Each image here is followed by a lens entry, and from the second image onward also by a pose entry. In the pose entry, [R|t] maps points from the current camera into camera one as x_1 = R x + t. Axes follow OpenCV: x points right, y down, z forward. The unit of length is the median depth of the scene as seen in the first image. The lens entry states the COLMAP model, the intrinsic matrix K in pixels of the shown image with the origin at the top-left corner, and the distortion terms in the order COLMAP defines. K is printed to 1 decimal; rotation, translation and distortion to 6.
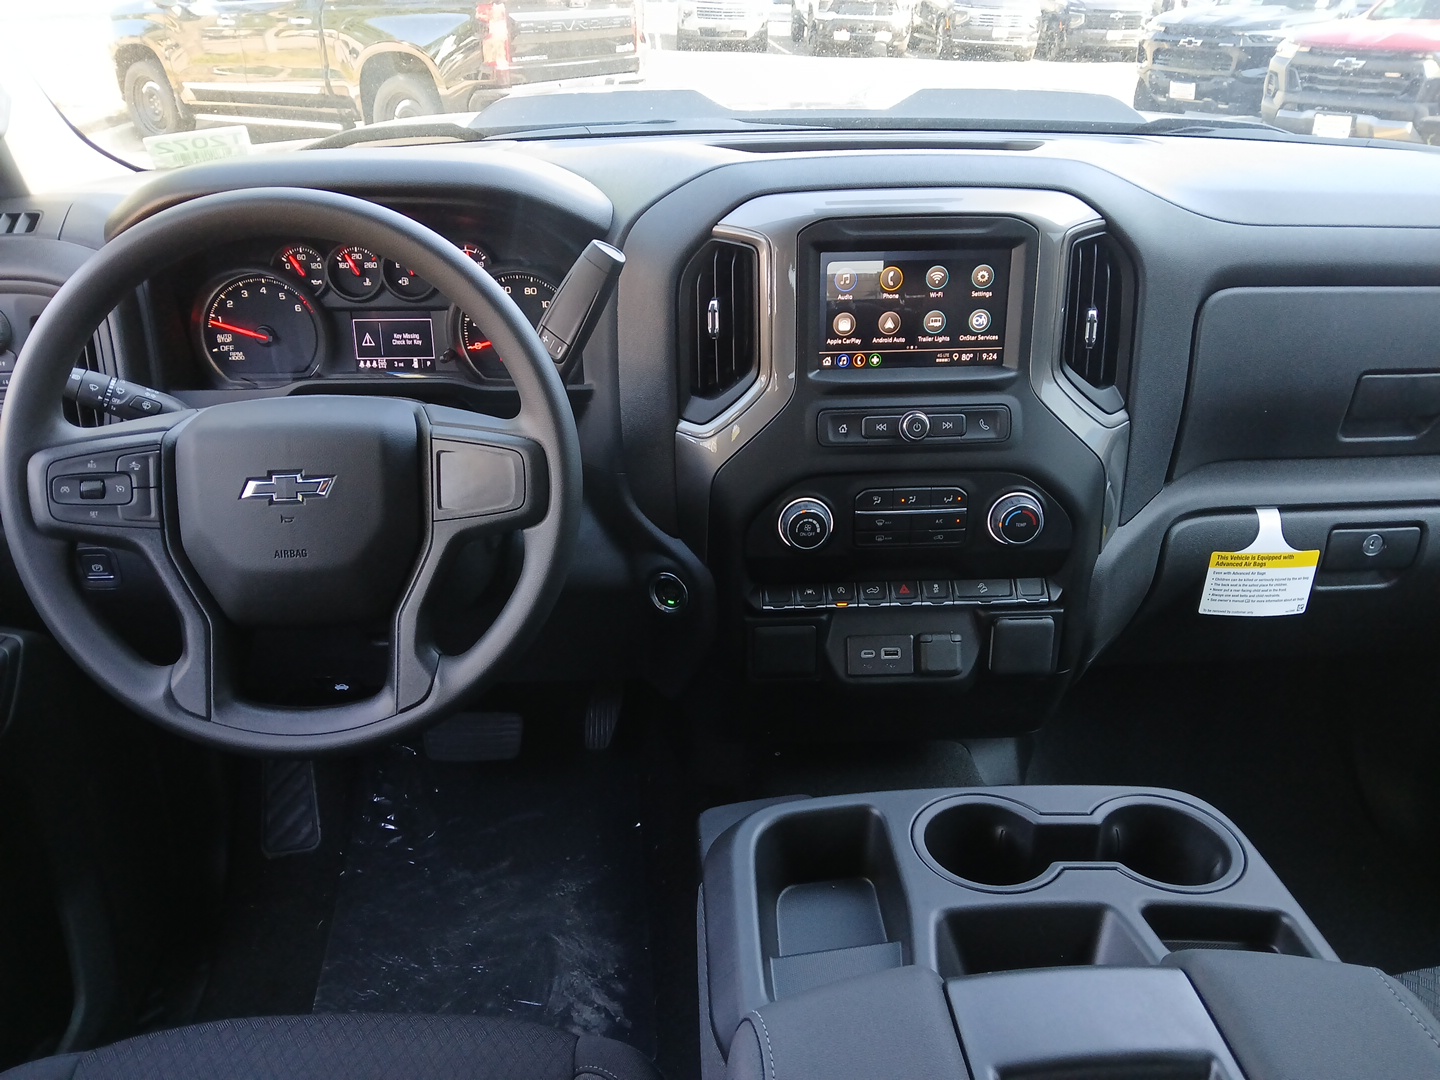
lens RADIAL K [[1130.3, 0, 720.0], [0, 1130.3, 540.0], [0, 0, 1]] dist [0.044733, -0.092828]
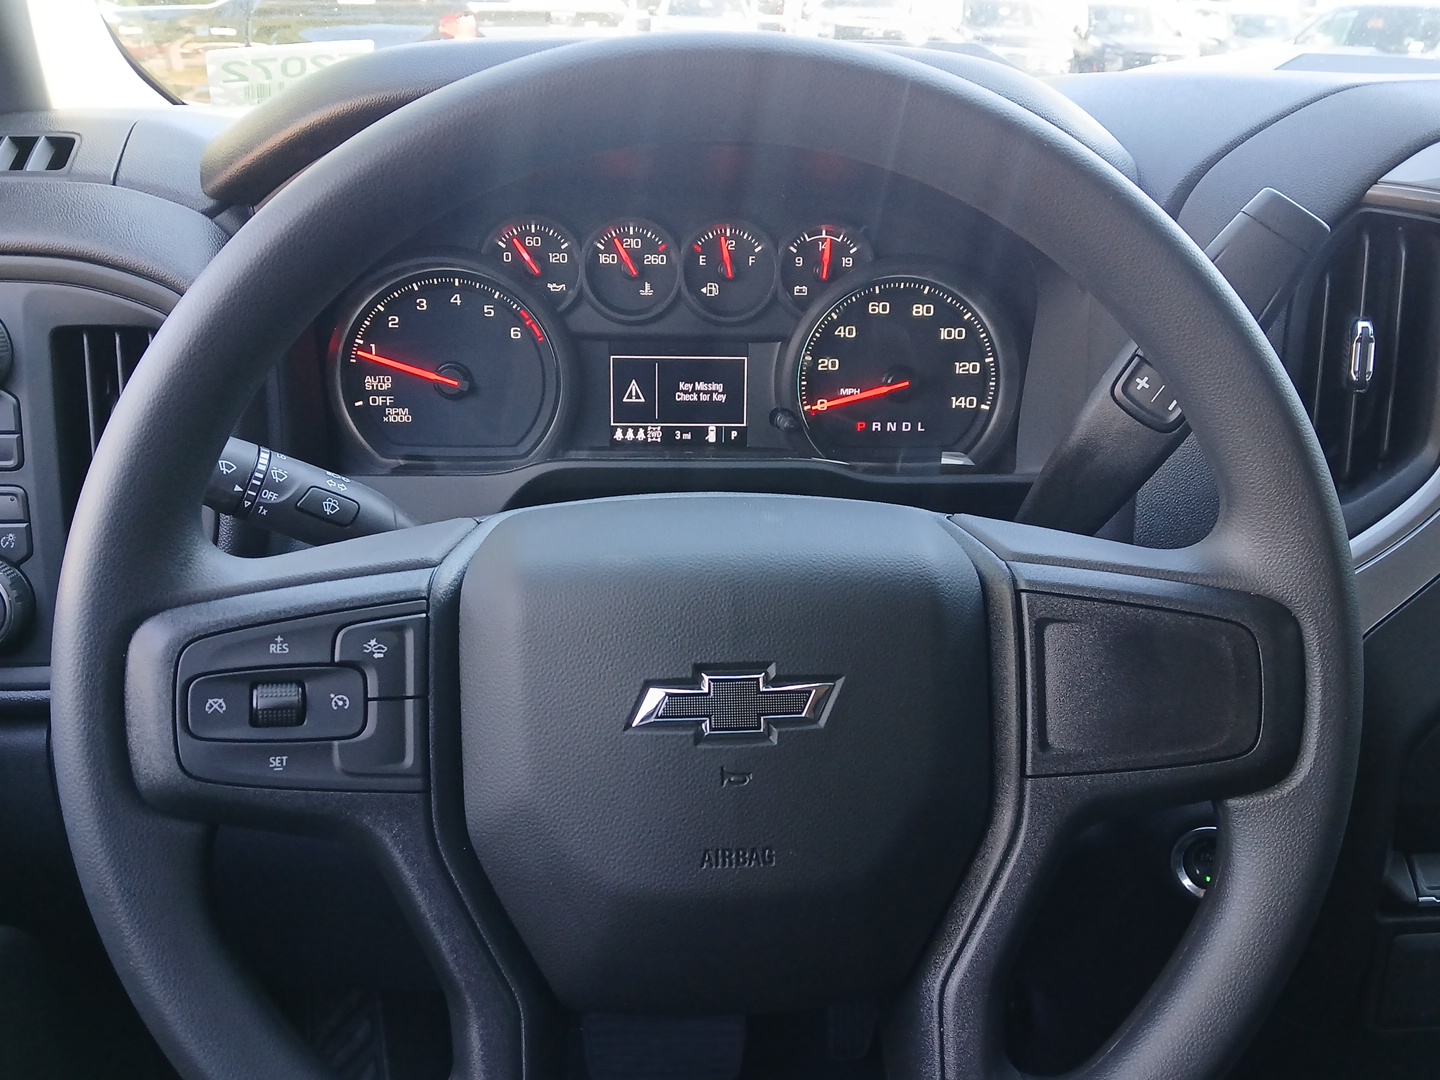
lens RADIAL K [[1298.0, 0, 720.0], [0, 1298.0, 540.0], [0, 0, 1]] dist [0.079939, -0.227988]
pose [[0.998363, 0.015304, 0.055106, -0.317674], [-0.010523, 0.996238, -0.086015, -0.050340], [-0.056215, 0.085295, 0.994769, 0.380522]]
